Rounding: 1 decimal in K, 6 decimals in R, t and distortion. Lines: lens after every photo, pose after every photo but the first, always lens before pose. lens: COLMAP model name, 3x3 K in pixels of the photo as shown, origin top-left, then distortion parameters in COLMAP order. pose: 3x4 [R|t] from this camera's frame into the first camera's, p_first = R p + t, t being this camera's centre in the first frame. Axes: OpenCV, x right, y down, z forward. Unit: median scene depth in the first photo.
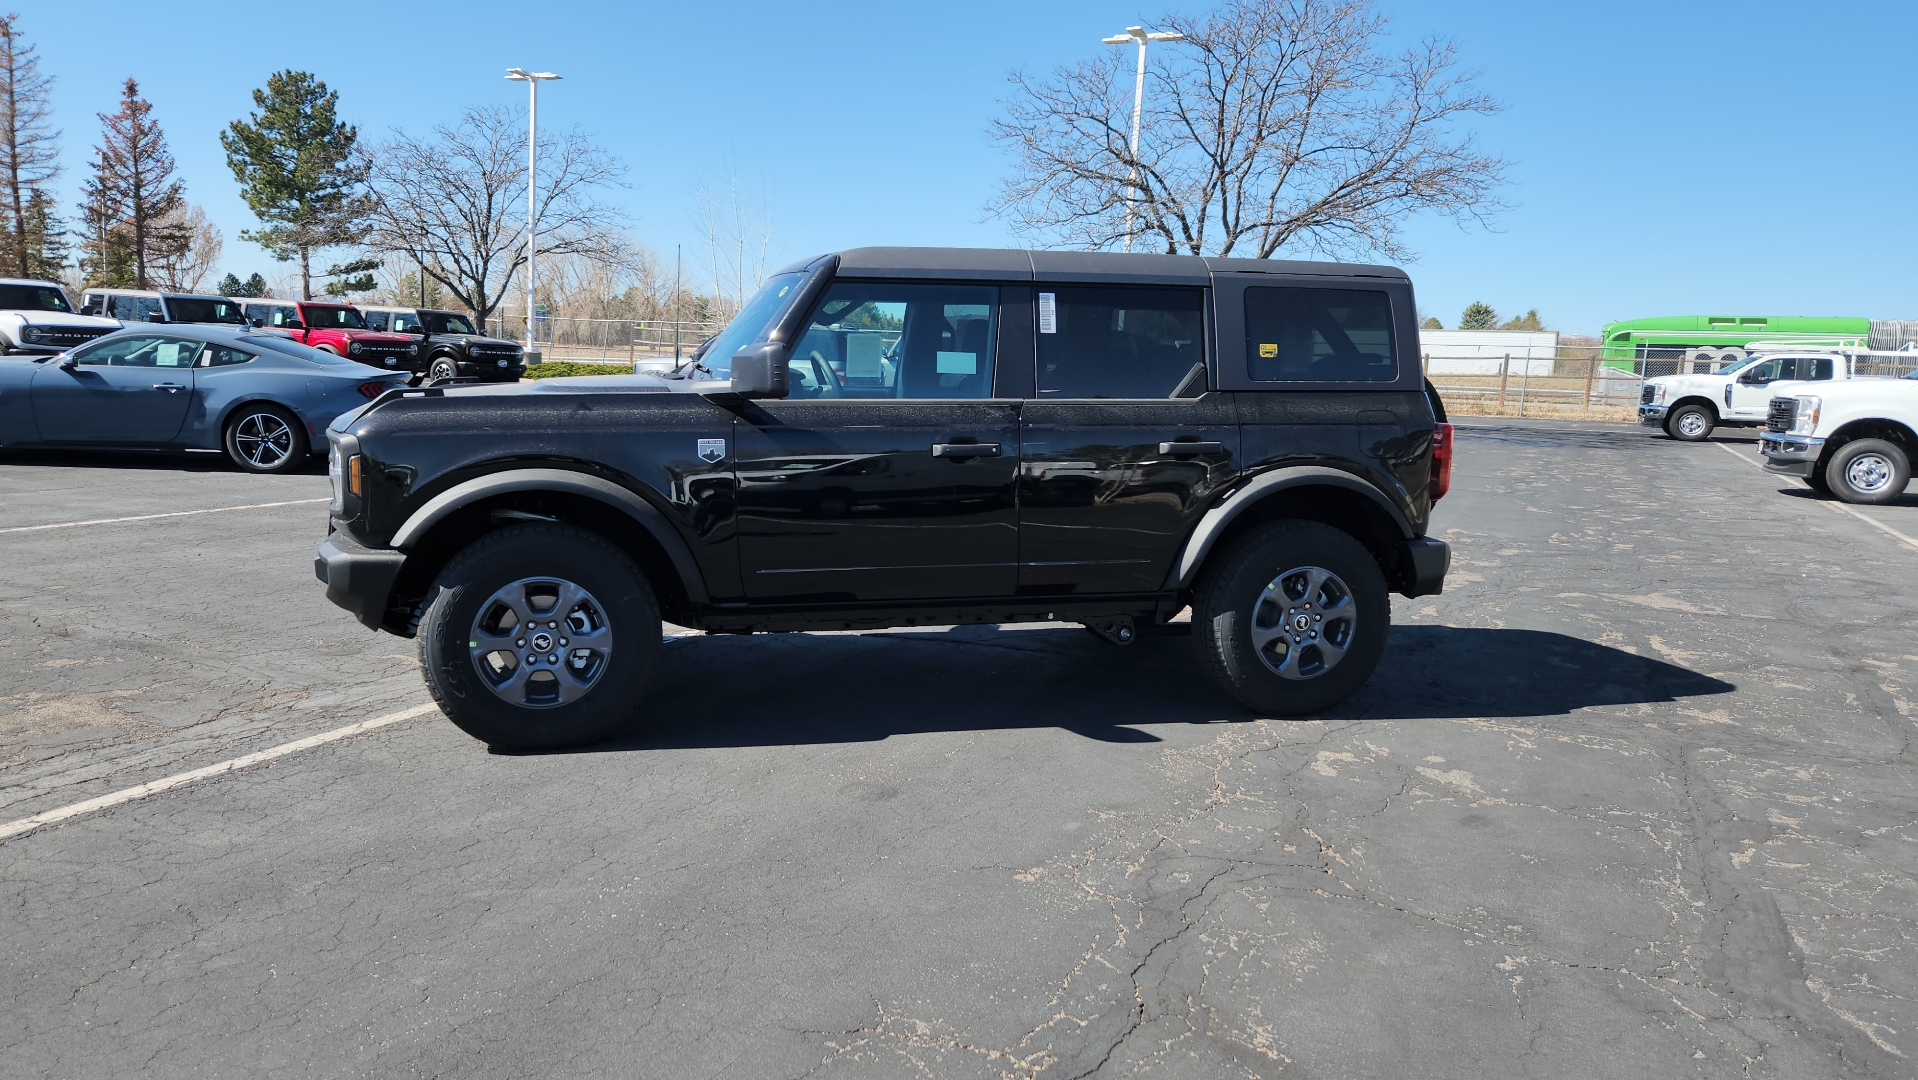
lens RADIAL K [[1280.0, 0, 921.3], [0, 1280.0, 530.7], [0, 0, 1]] dist [0.073389, -0.058154]
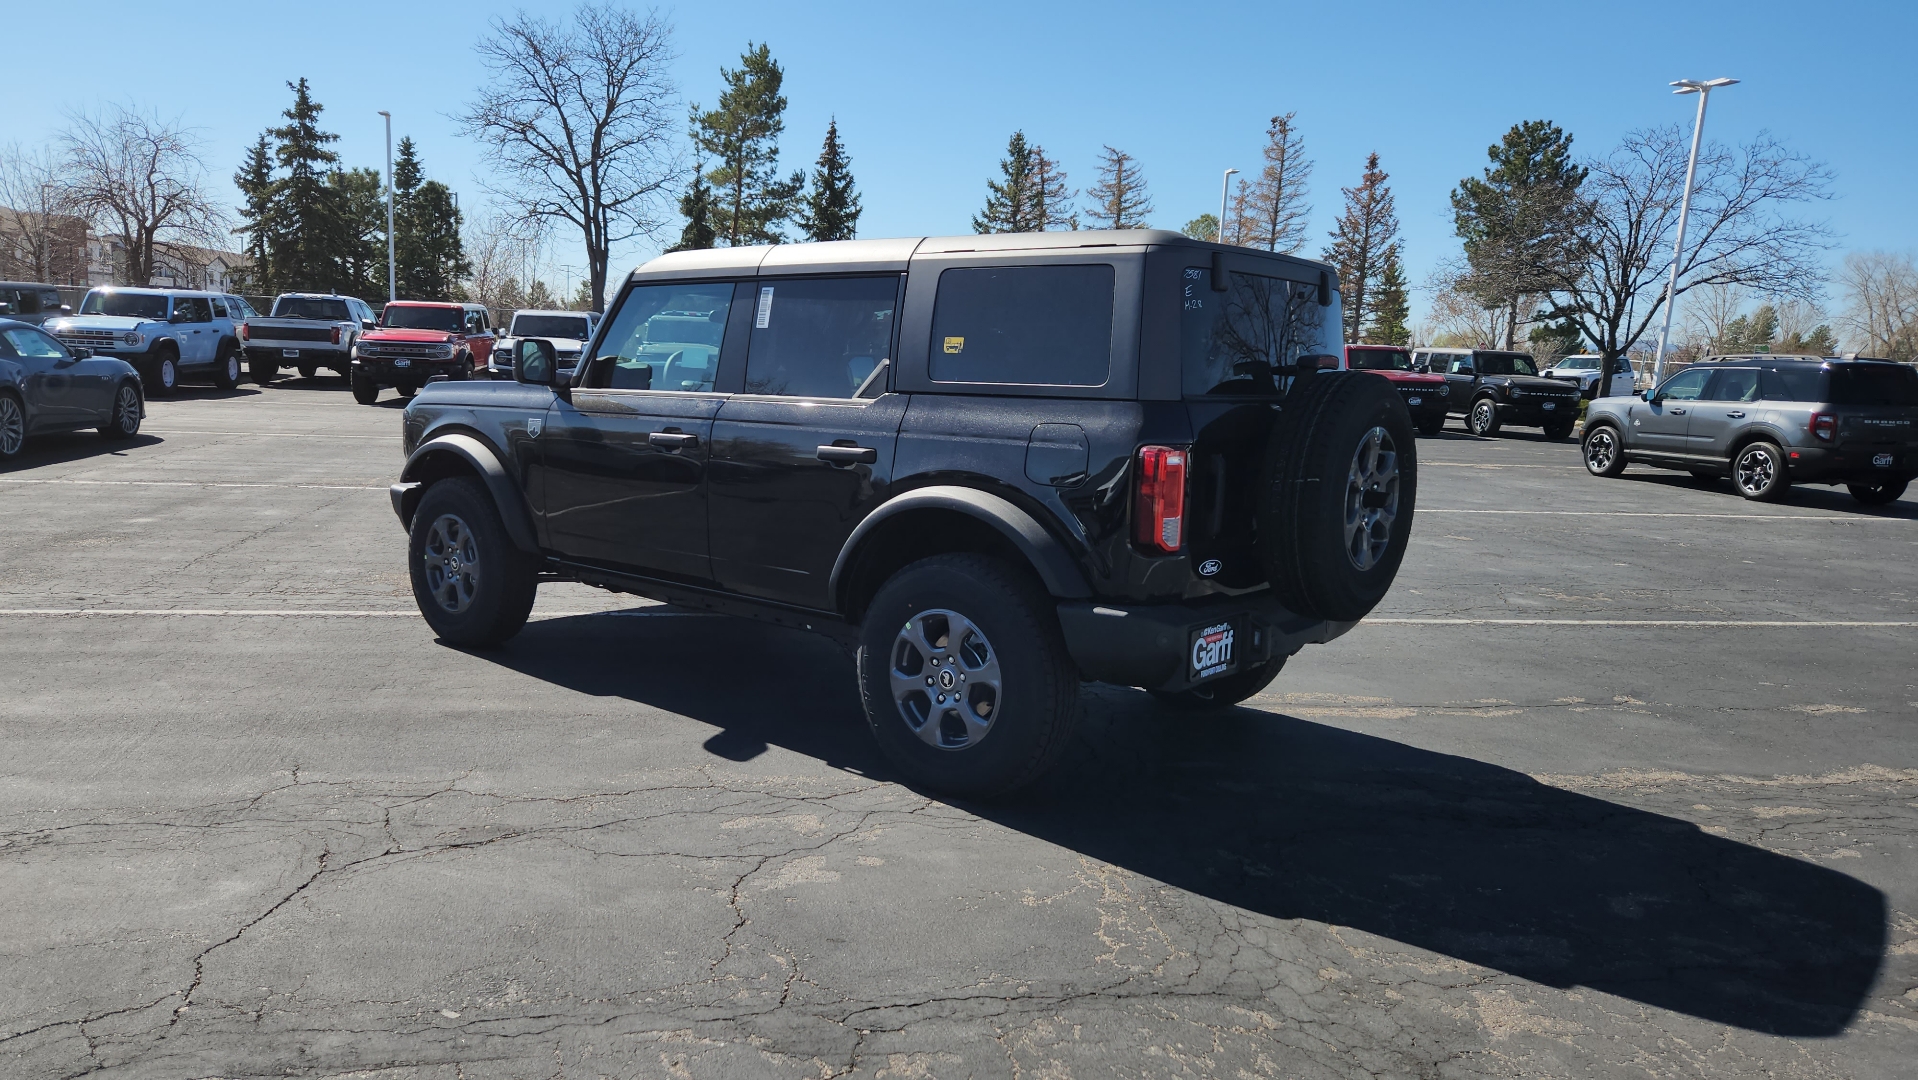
lens RADIAL K [[1280.0, 0, 921.3], [0, 1280.0, 530.7], [0, 0, 1]] dist [0.073389, -0.058154]
pose [[0.591014, 0.099479, -0.800504, 0.181720], [-0.129506, 0.991196, 0.027561, -0.008145], [0.796198, 0.087381, 0.598693, 0.097674]]
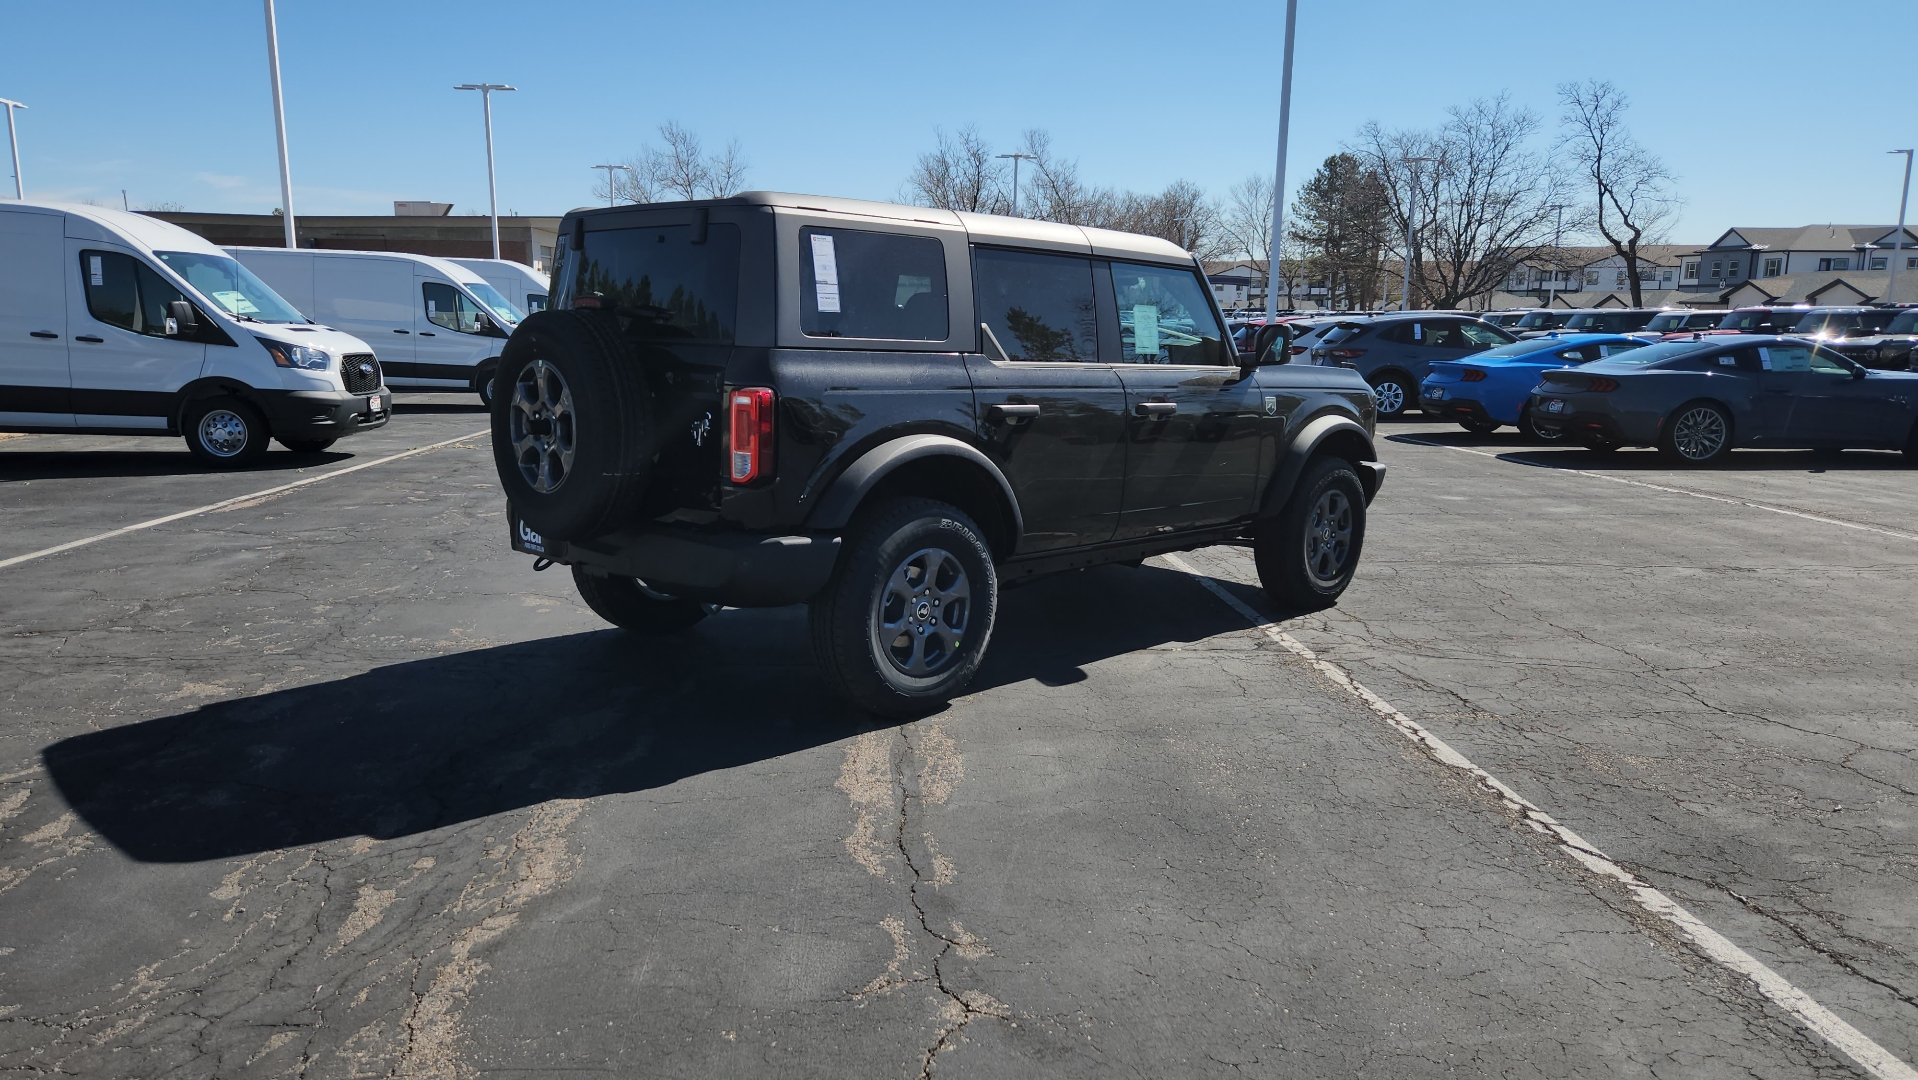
lens RADIAL K [[1284.2, 0, 928.9], [0, 1284.2, 526.1], [0, 0, 1]] dist [0.072718, -0.062169]
pose [[-0.861357, 0.031346, -0.507032, 0.130192], [-0.112456, 0.961566, 0.250488, -0.050963], [0.495397, 0.272778, -0.824727, 0.406789]]
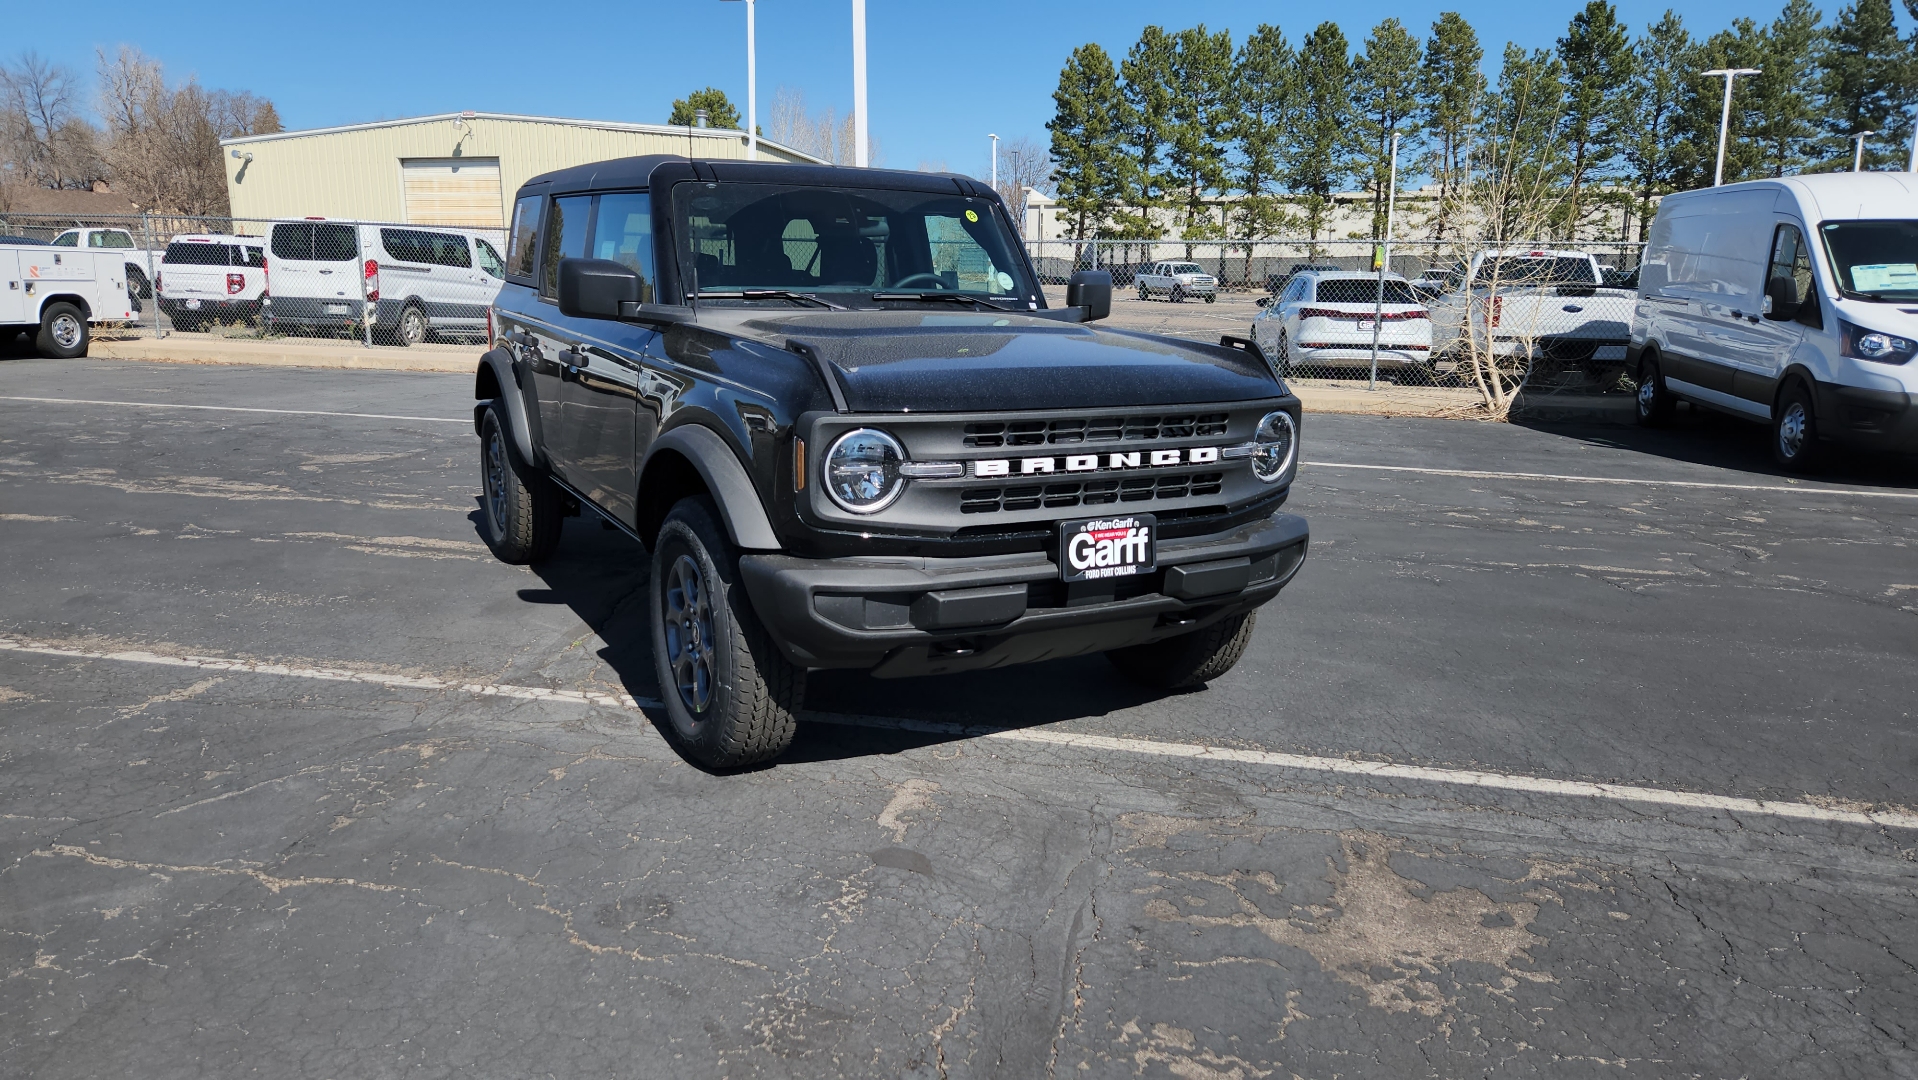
lens RADIAL K [[1288.7, 0, 931.2], [0, 1288.7, 551.0], [0, 0, 1]] dist [0.069055, -0.056897]
pose [[-0.244300, -0.241258, 0.939208, -0.206962], [0.103063, 0.956610, 0.272536, -0.039941], [-0.964207, 0.163378, -0.208835, 0.238880]]
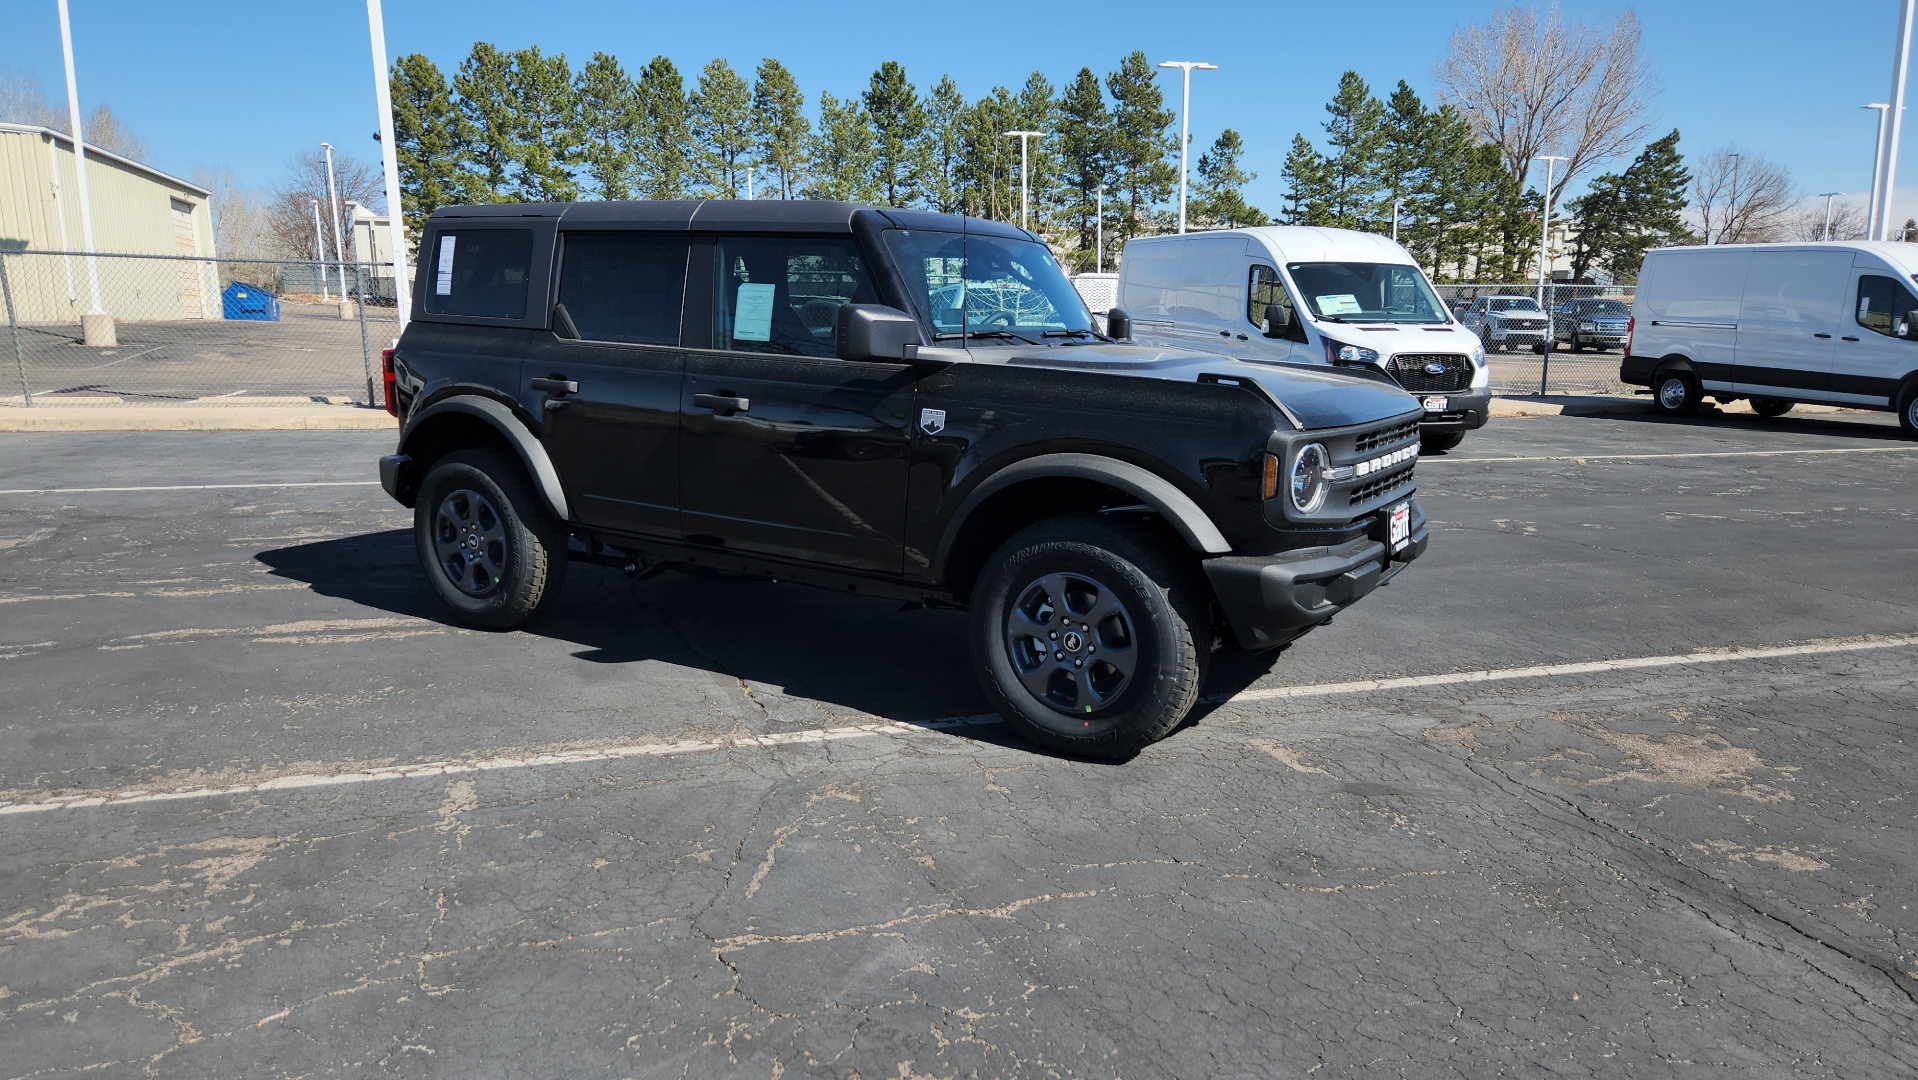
lens RADIAL K [[1285.8, 0, 947.7], [0, 1285.8, 540.8], [0, 0, 1]] dist [0.077938, -0.072065]
pose [[-0.692330, -0.170324, 0.701191, -0.165435], [0.061399, 0.954313, 0.292432, -0.053744], [-0.718964, 0.245511, -0.650242, 0.347110]]
